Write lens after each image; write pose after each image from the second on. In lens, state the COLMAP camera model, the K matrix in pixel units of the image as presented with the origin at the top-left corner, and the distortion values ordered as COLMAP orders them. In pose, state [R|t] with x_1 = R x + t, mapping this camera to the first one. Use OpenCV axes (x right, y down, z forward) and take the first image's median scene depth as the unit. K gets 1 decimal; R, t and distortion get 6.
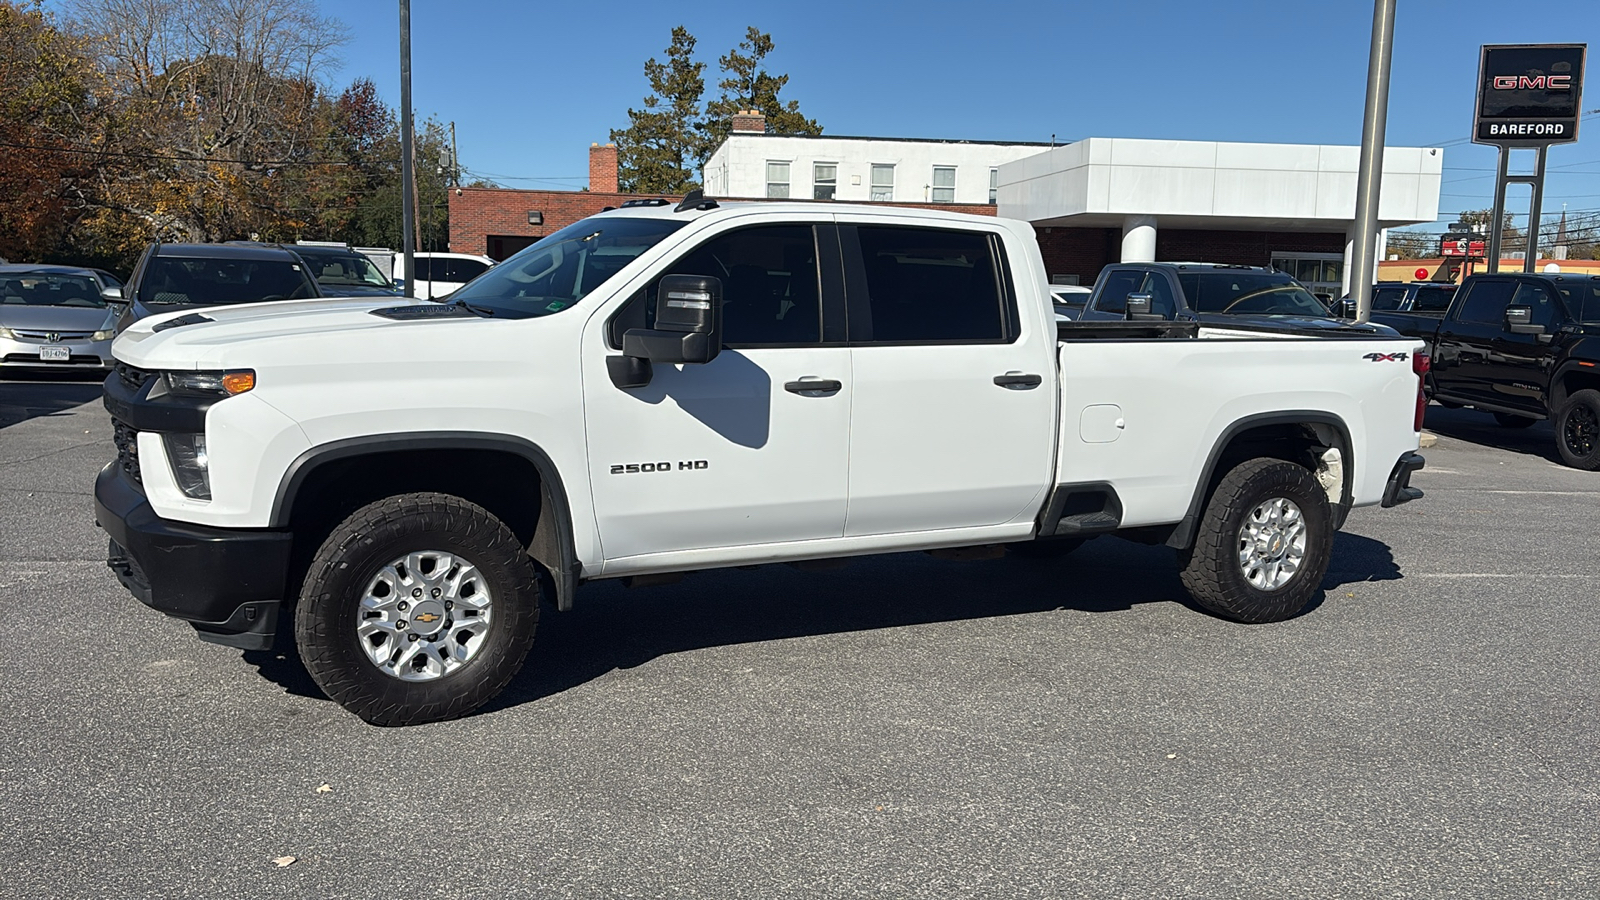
lens RADIAL K [[1398.9, 0, 790.7], [0, 1398.9, 456.0], [0, 0, 1]] dist [0.064567, -0.066094]
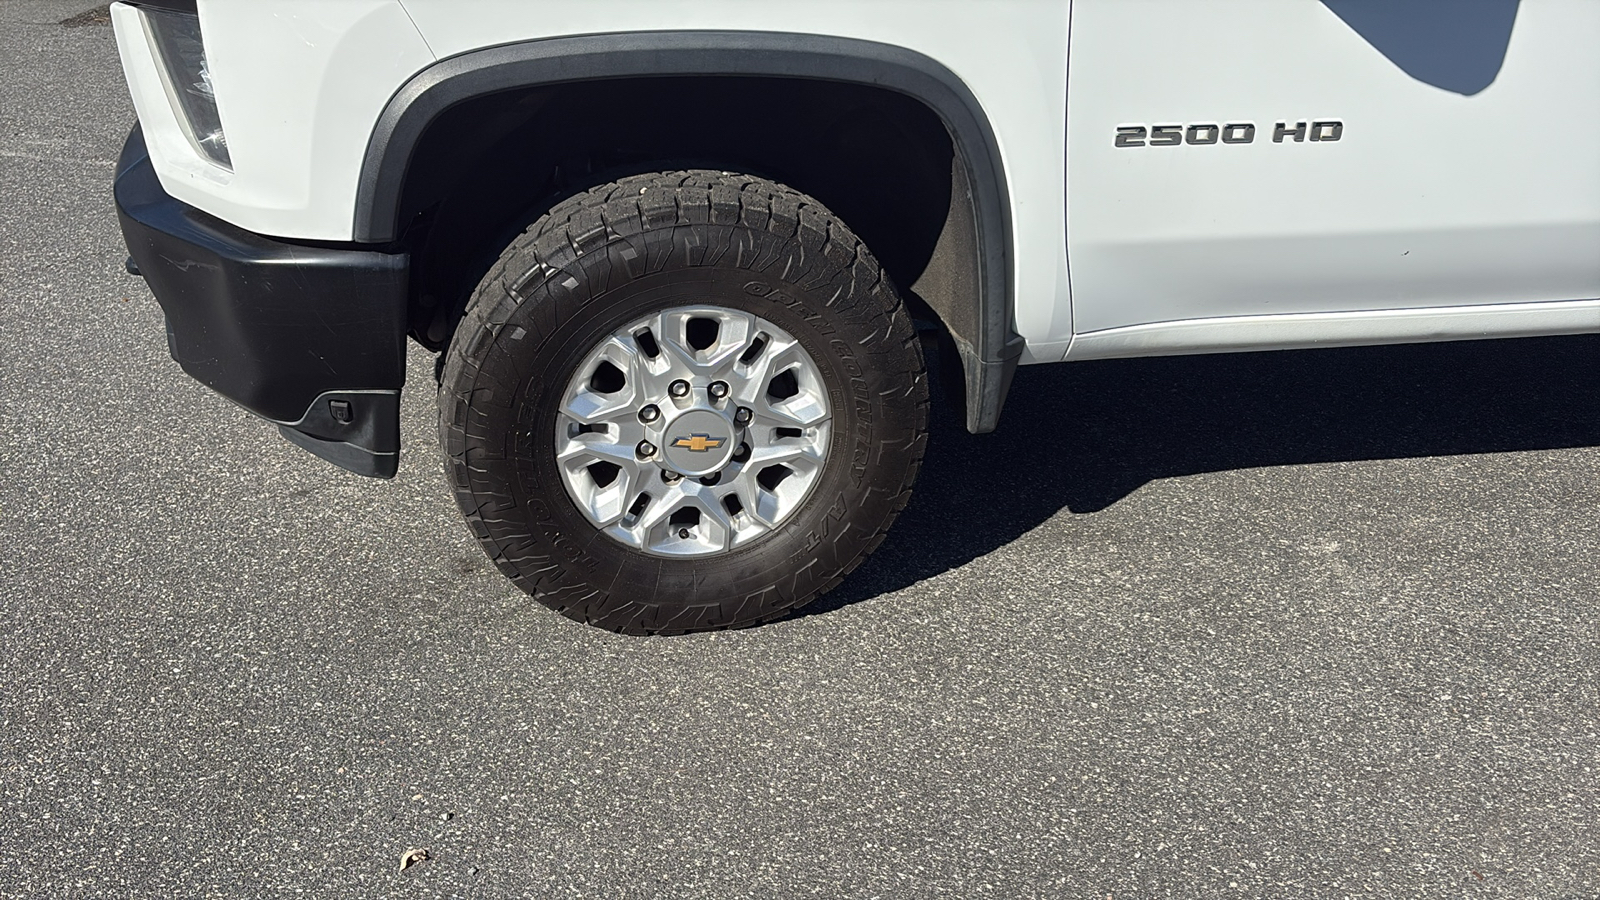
lens RADIAL K [[1387.5, 0, 783.1], [0, 1387.5, 502.5], [0, 0, 1]] dist [0.099224, -0.119816]
pose [[0.956458, 0.133589, -0.259505, -0.098538], [-0.043570, 0.944495, 0.325625, -0.020164], [0.288601, -0.300140, 0.909190, 0.537748]]
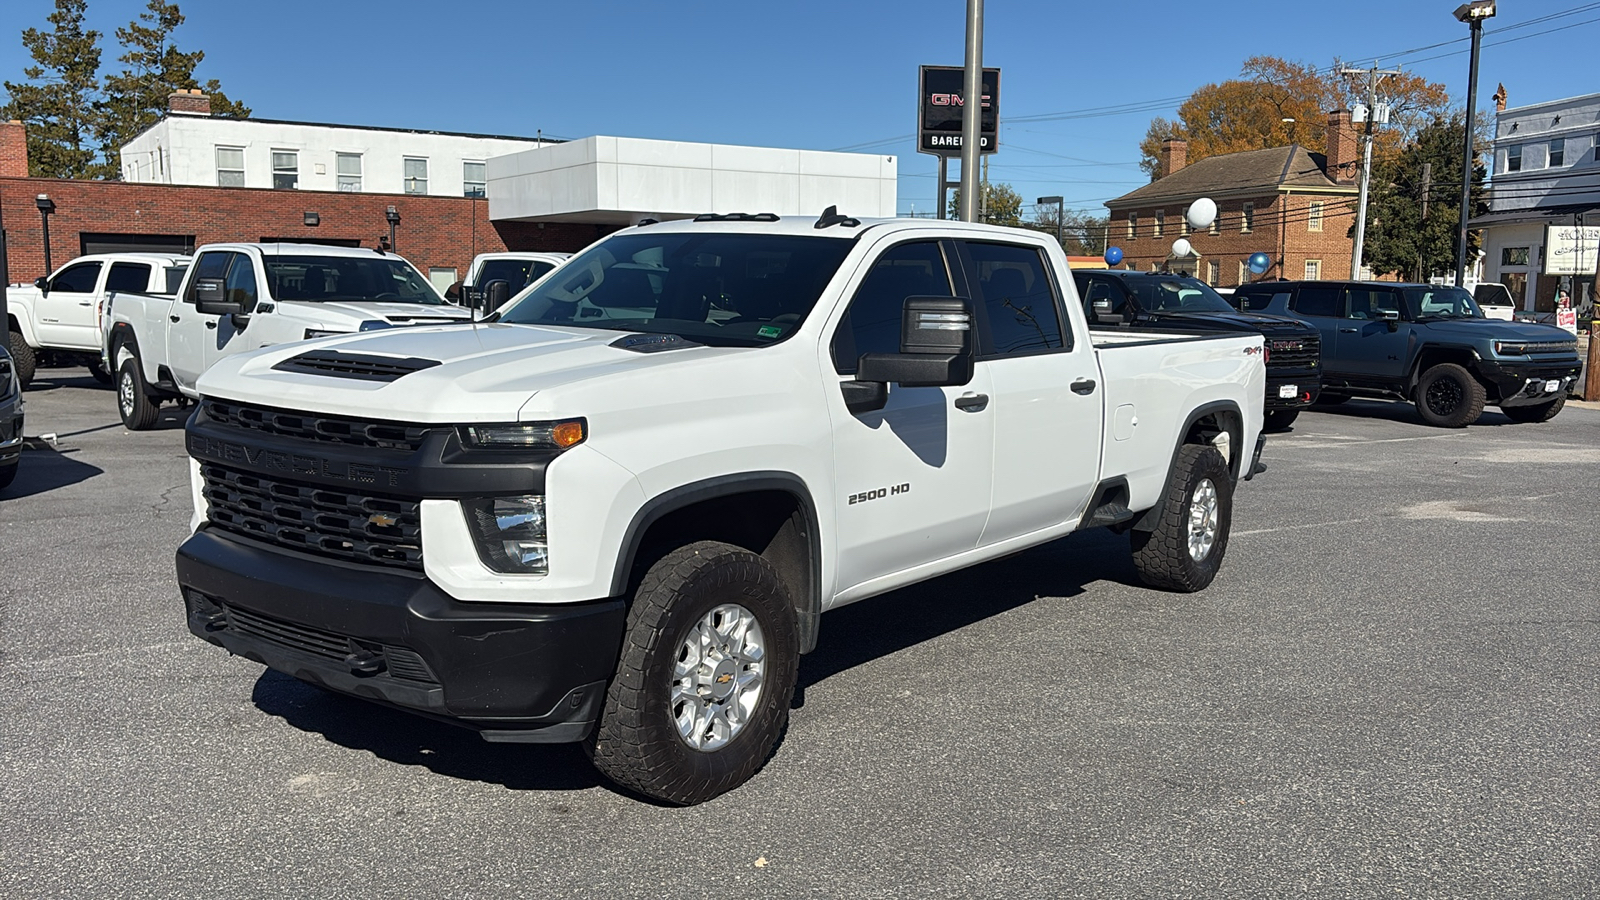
lens RADIAL K [[1400.5, 0, 803.6], [0, 1400.5, 447.0], [0, 0, 1]] dist [0.029787, -0.005017]
pose [[0.909355, -0.062571, 0.411288, -0.541947], [0.062743, 0.997944, 0.013095, -0.040748], [-0.411262, 0.013897, 0.911411, 0.142083]]
